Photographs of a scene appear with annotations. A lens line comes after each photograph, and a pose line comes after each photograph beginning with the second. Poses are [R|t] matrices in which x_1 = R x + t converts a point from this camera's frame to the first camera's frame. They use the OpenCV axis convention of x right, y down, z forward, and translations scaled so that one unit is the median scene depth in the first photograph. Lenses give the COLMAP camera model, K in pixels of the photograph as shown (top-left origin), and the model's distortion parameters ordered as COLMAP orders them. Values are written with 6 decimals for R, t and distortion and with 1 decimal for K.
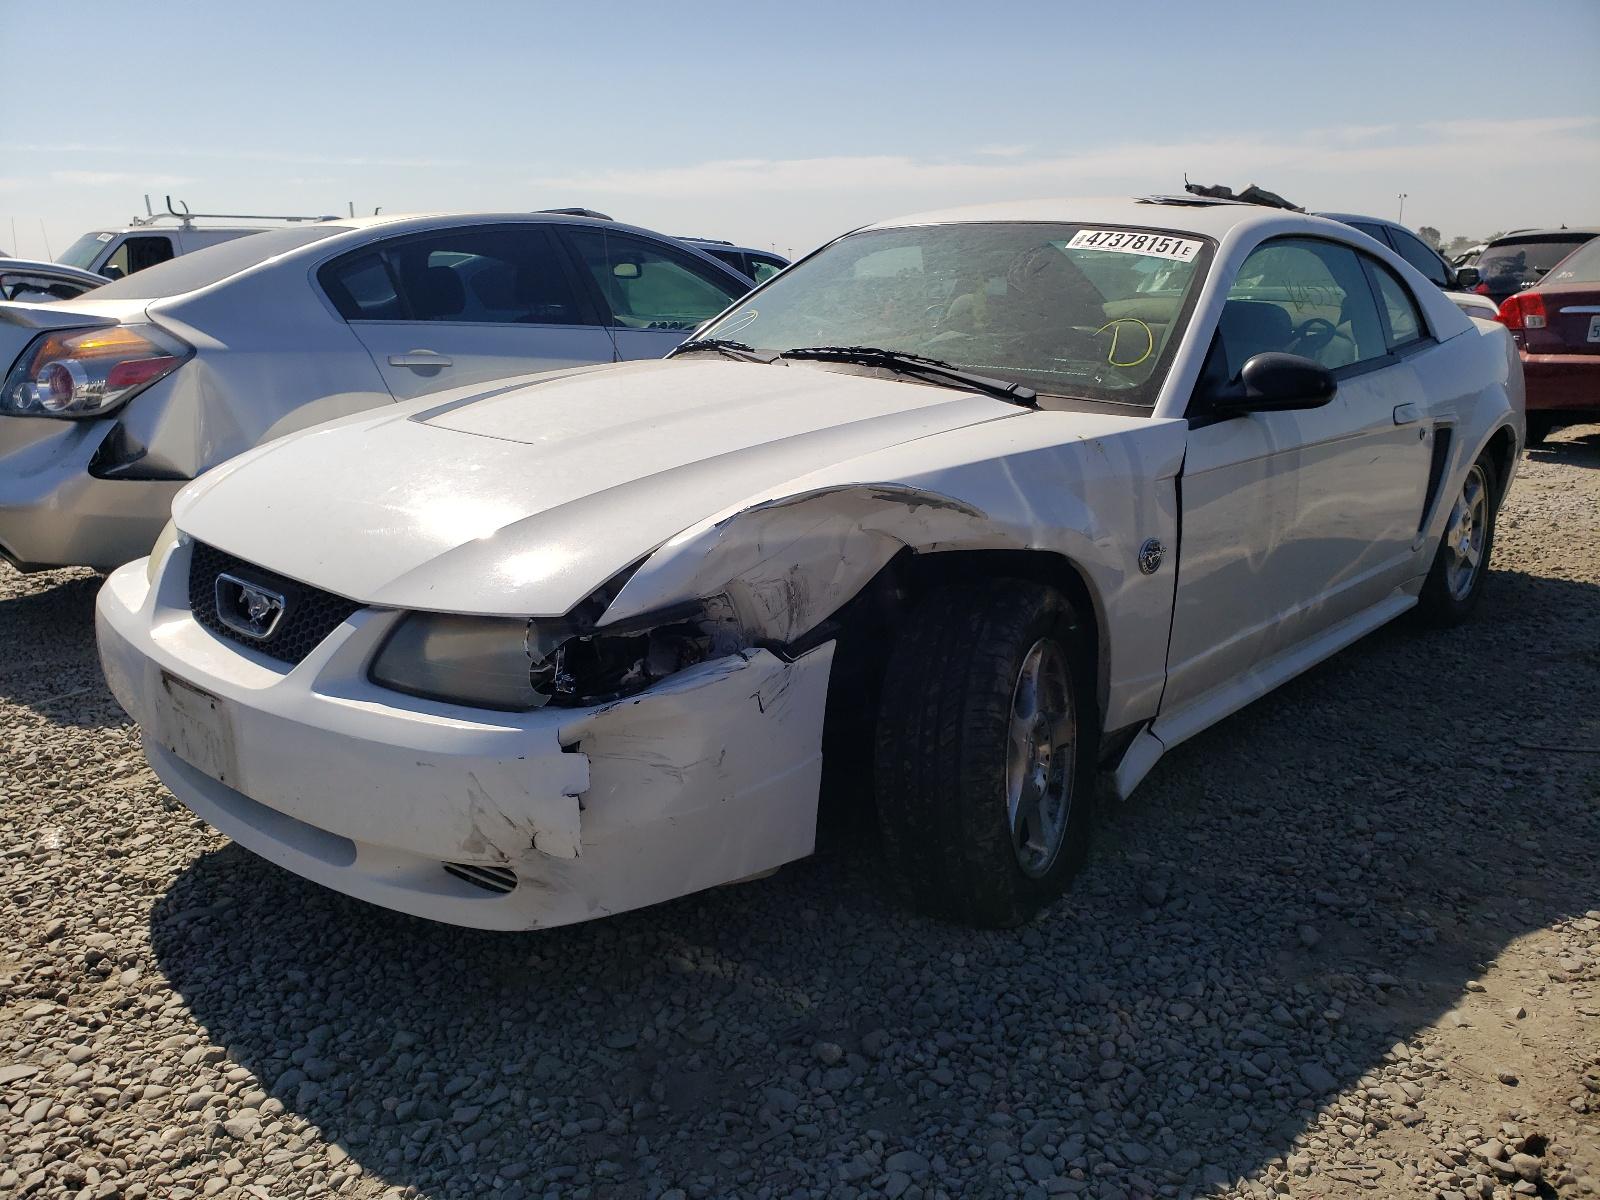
lens RADIAL K [[1234.3, 0, 775.9], [0, 1234.3, 600.6], [0, 0, 1]] dist [0.067349, -0.208735]
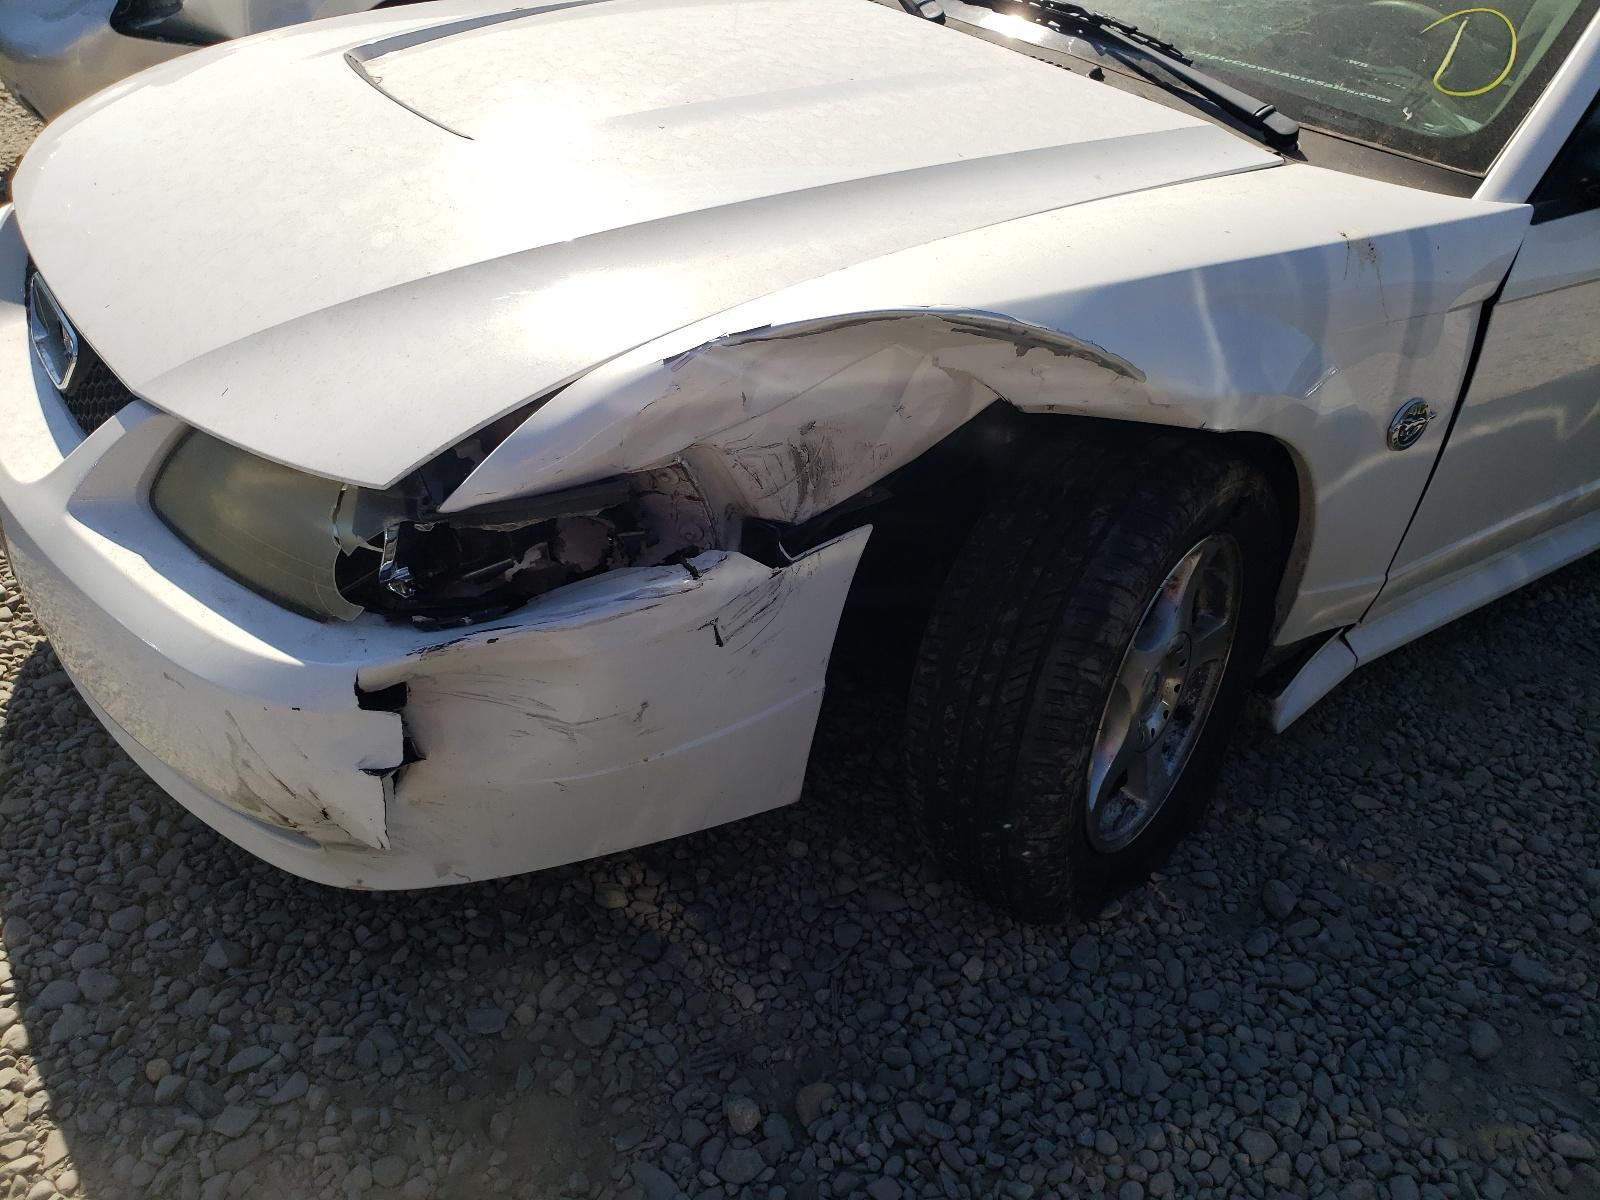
lens RADIAL K [[1261.4, 0, 800.0], [0, 1261.4, 600.0], [0, 0, 1]] dist [0.012709, -0.005709]
pose [[0.978442, 0.176291, -0.107573, 0.090163], [-0.135683, 0.941433, 0.308697, -0.133102], [0.155694, -0.287447, 0.945058, 0.347549]]
